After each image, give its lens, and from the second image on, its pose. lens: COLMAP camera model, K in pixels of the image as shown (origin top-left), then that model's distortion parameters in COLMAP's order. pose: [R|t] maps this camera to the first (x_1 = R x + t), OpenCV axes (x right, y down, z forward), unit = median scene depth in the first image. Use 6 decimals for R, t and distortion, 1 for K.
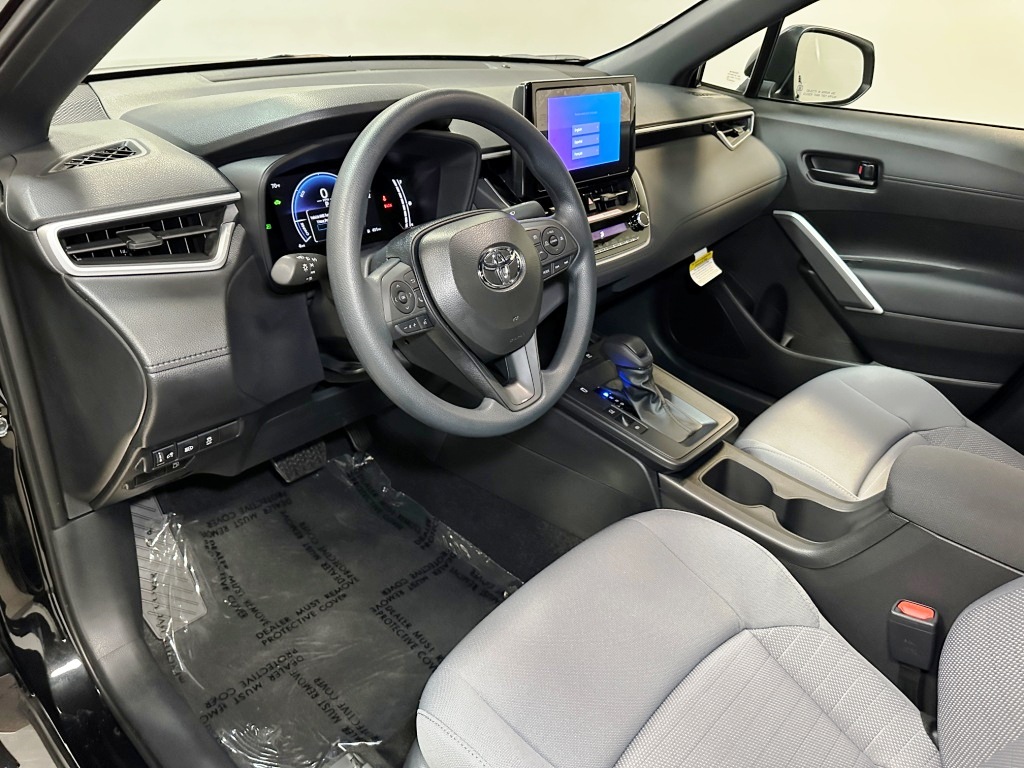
lens RADIAL K [[718.1, 0, 509.3], [0, 718.1, 371.8], [0, 0, 1]] dist [0.063823, -0.101007]
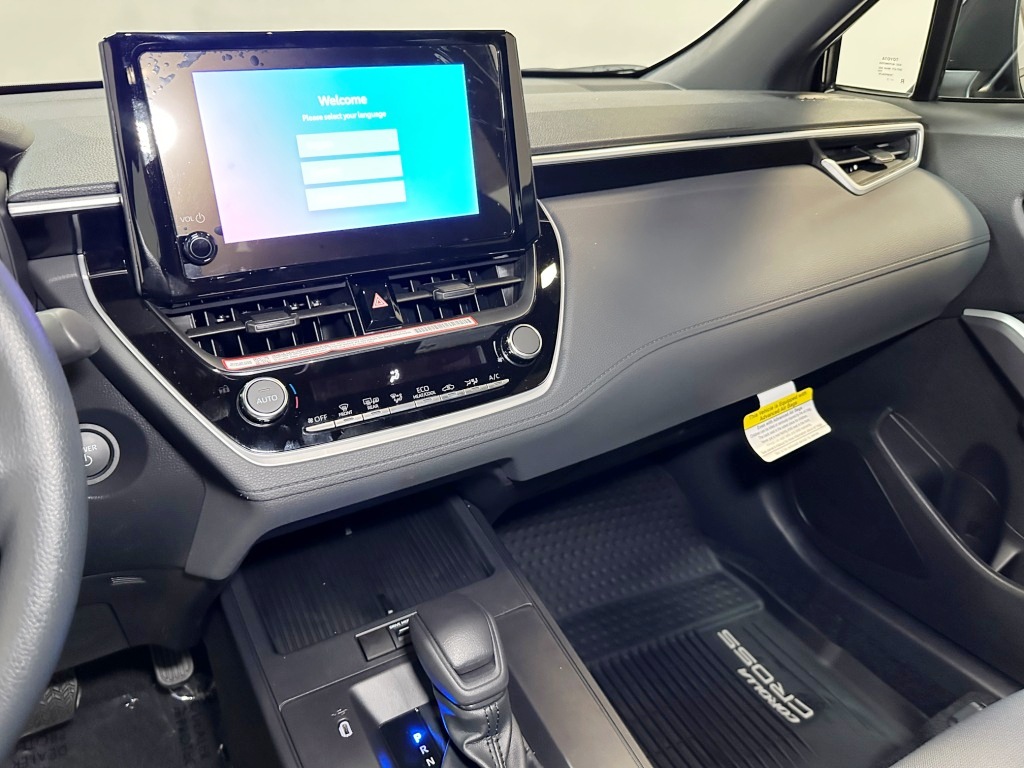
lens RADIAL K [[718.1, 0, 509.3], [0, 718.1, 371.8], [0, 0, 1]] dist [0.063823, -0.101007]
pose [[0.942390, 0.037883, -0.332364, 0.253098], [-0.071386, 0.993454, -0.089175, -0.119368], [0.326810, 0.107764, 0.938926, 0.457425]]
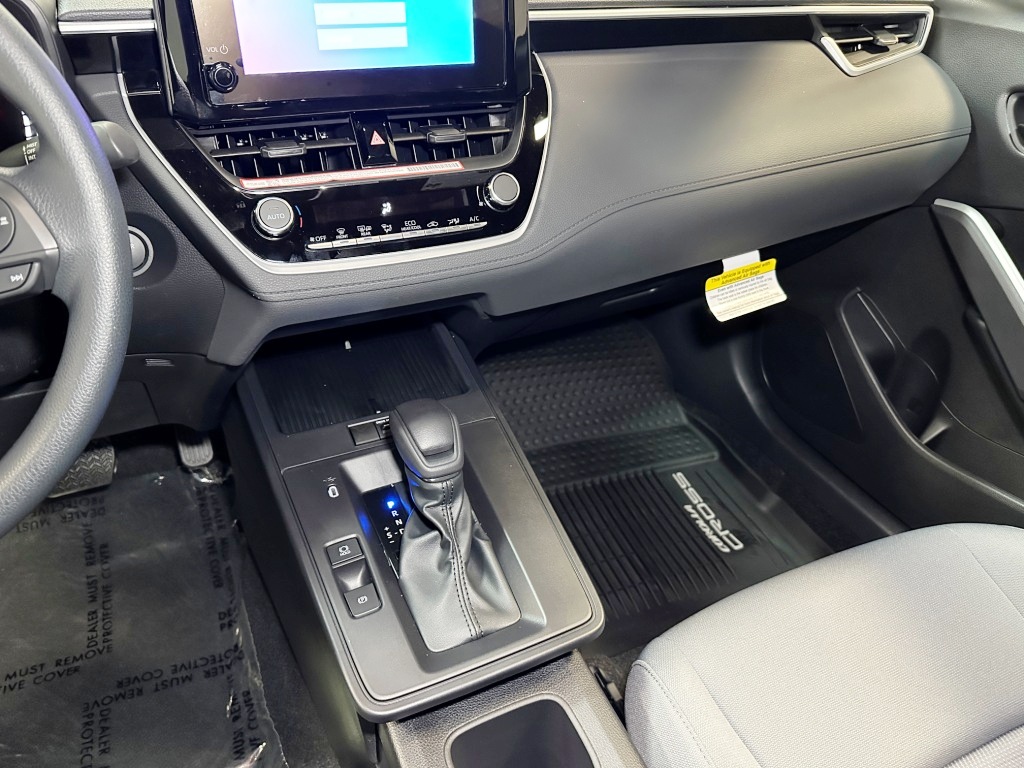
lens RADIAL K [[733.4, 0, 512.0], [0, 733.4, 384.0], [0, 0, 1]] dist [-0.007285, -0.007446]
pose [[0.924368, 0.195287, -0.327729, 0.301086], [-0.164259, 0.979077, 0.120117, -0.109024], [0.344329, -0.057200, 0.937105, 0.404047]]
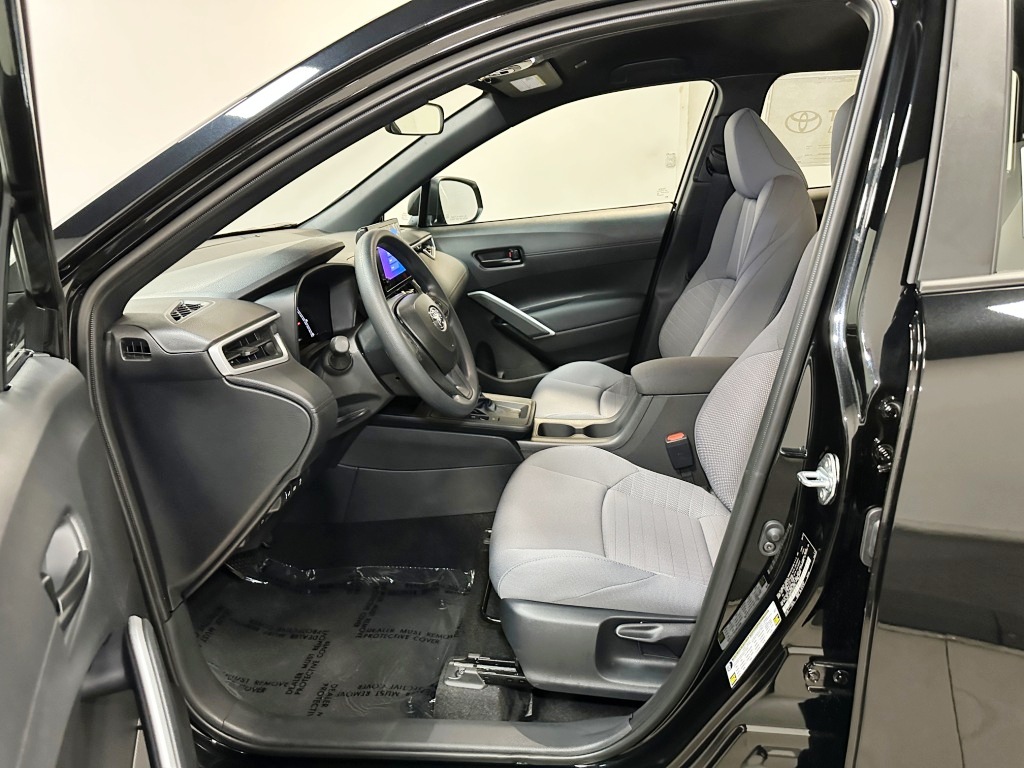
lens RADIAL K [[718.1, 0, 509.3], [0, 718.1, 371.8], [0, 0, 1]] dist [0.063823, -0.101007]
pose [[0.796360, -0.278760, 0.536753, -0.432085], [0.384527, 0.918360, -0.093563, 0.103385], [-0.466851, 0.280906, 0.838536, -0.247587]]
